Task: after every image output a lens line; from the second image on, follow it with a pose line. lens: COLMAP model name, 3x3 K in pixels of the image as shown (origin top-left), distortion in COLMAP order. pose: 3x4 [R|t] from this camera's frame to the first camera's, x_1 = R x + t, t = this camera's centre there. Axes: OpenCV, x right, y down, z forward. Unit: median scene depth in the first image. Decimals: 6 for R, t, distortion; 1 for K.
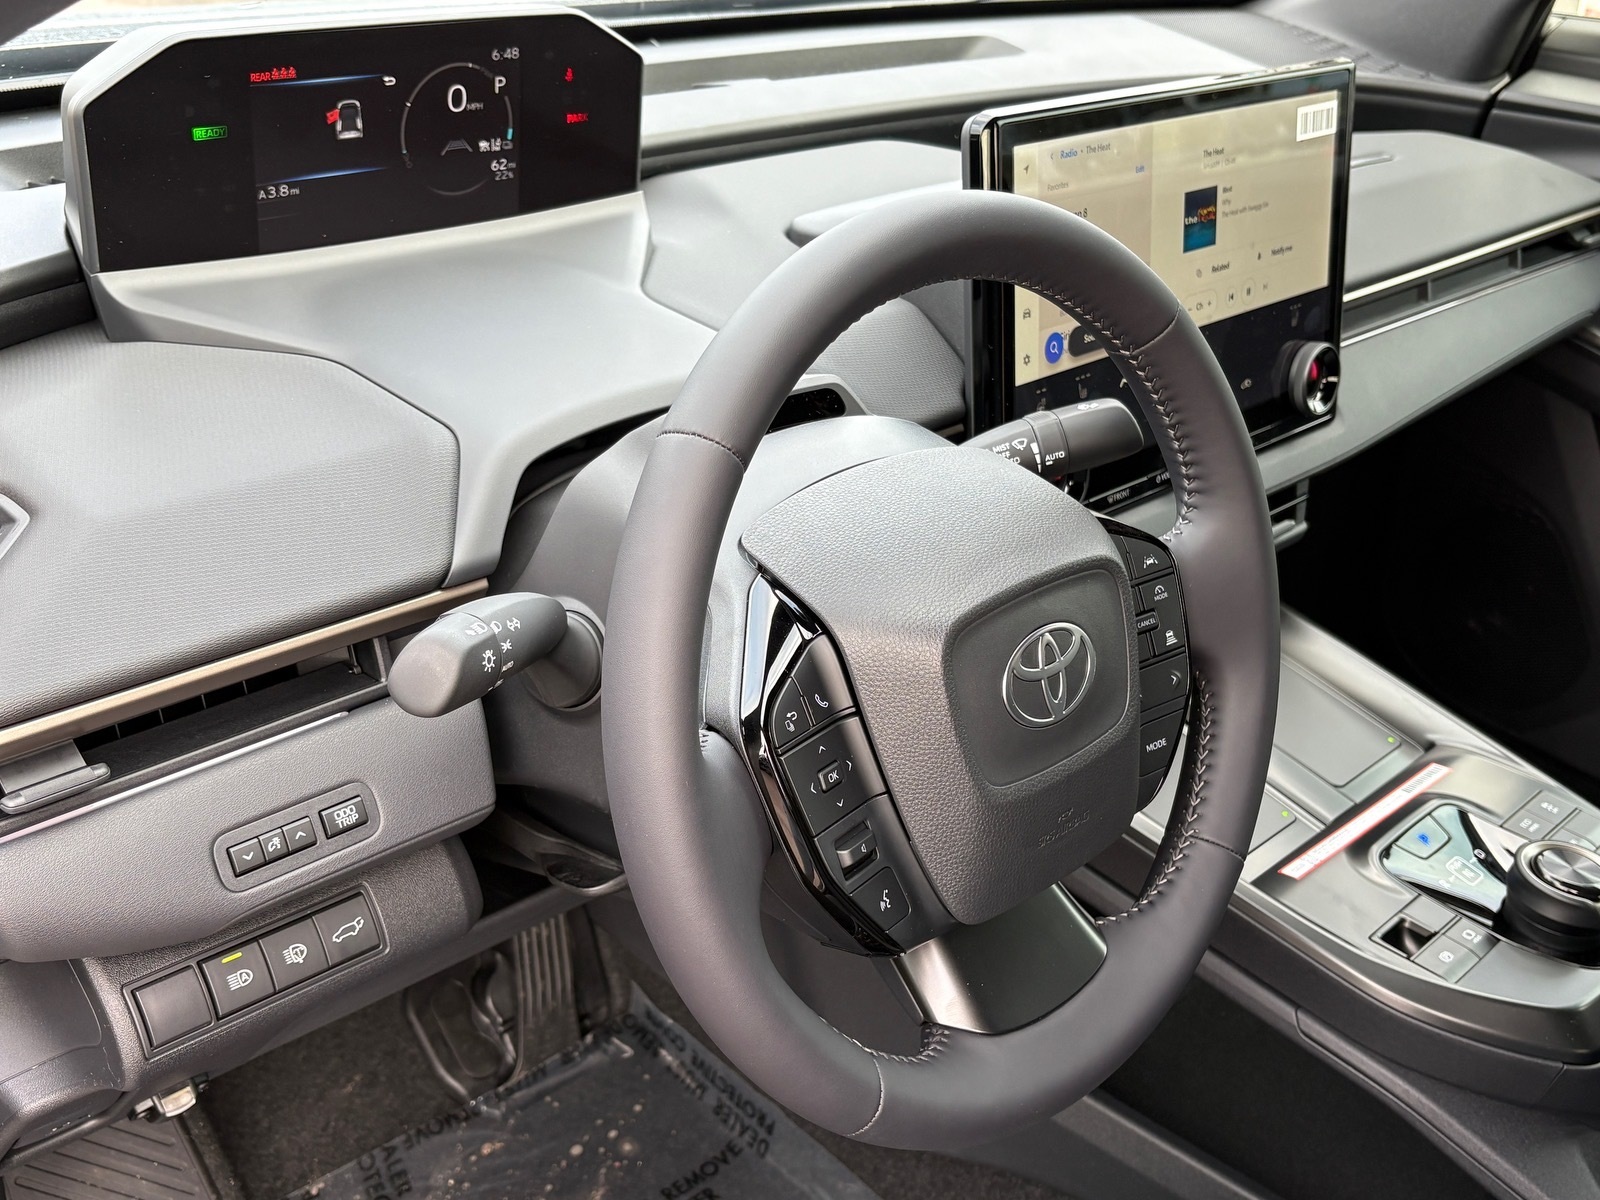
lens RADIAL K [[1722.1, 0, 800.0], [0, 1722.1, 600.0], [0, 0, 1]] dist [0.016338, -0.021109]
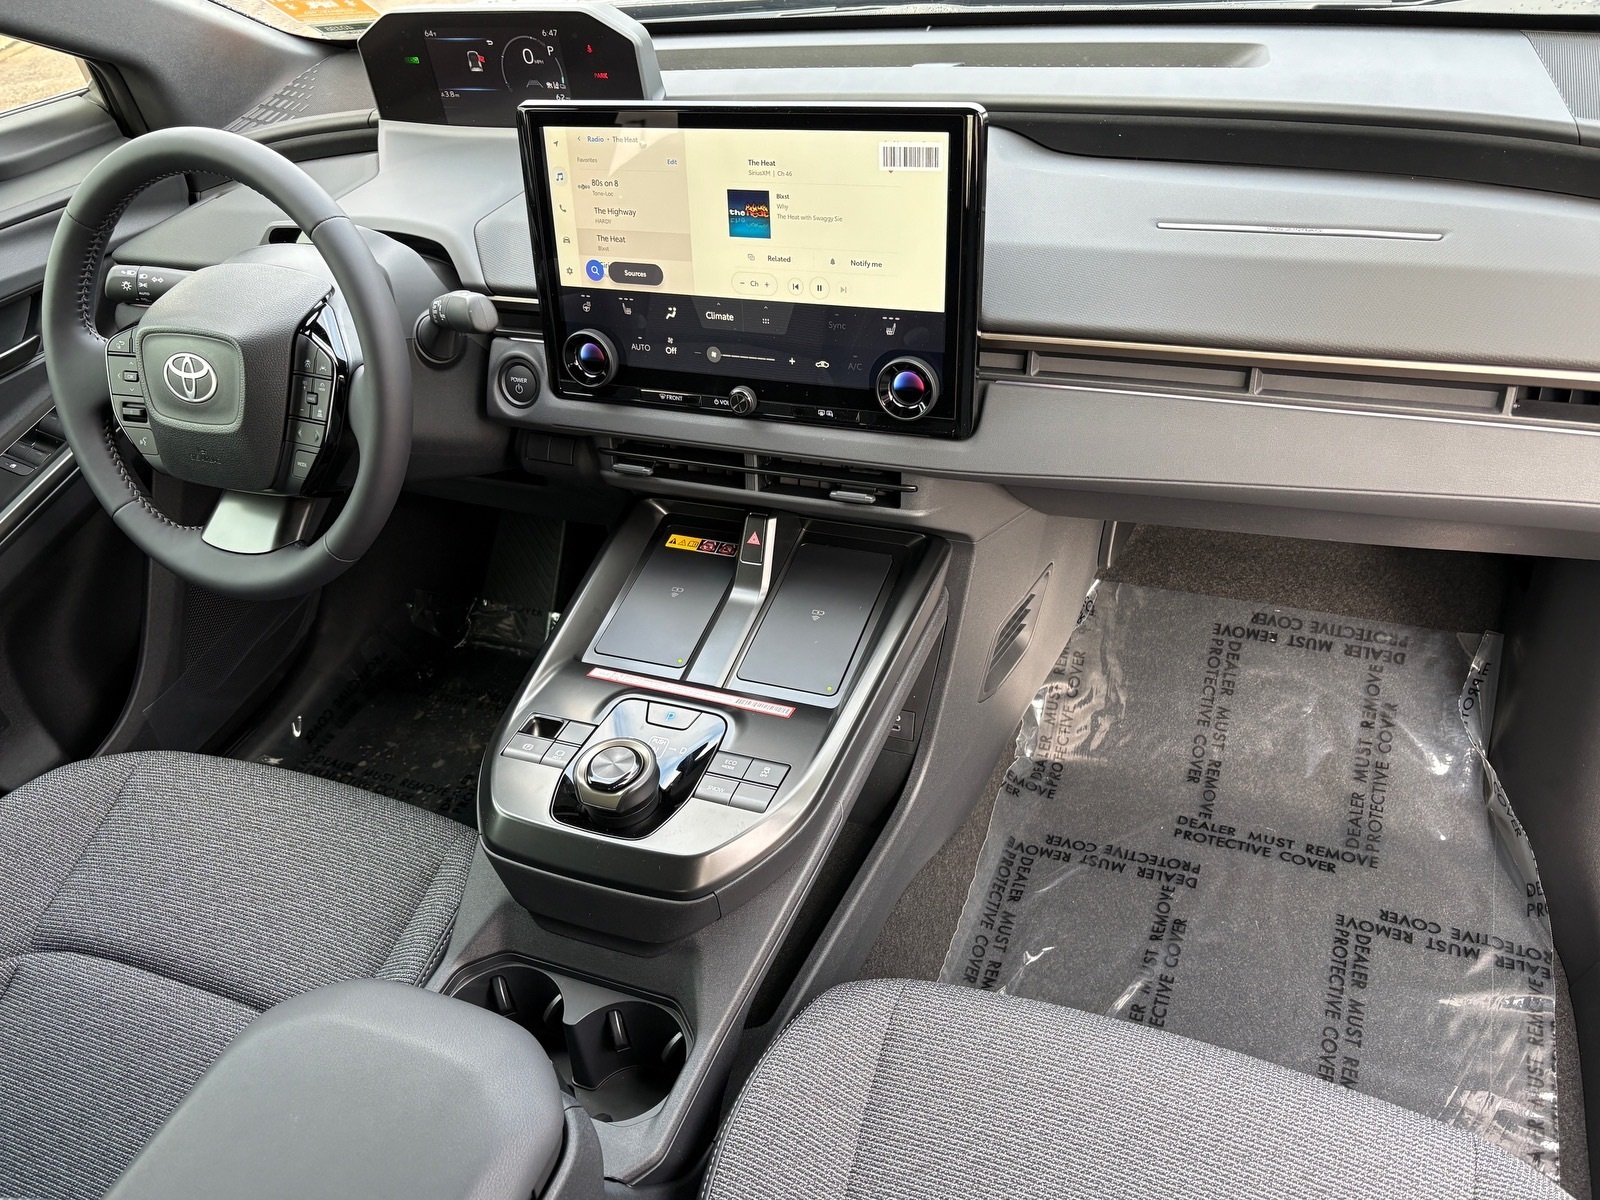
lens RADIAL K [[1257.2, 0, 800.0], [0, 1257.2, 600.0], [0, 0, 1]] dist [0.004203, 0.004673]
pose [[0.378346, 0.450524, -0.808630, 1.293787], [-0.313428, 0.884317, 0.346045, -0.346480], [0.870987, 0.122522, 0.475784, 0.716487]]
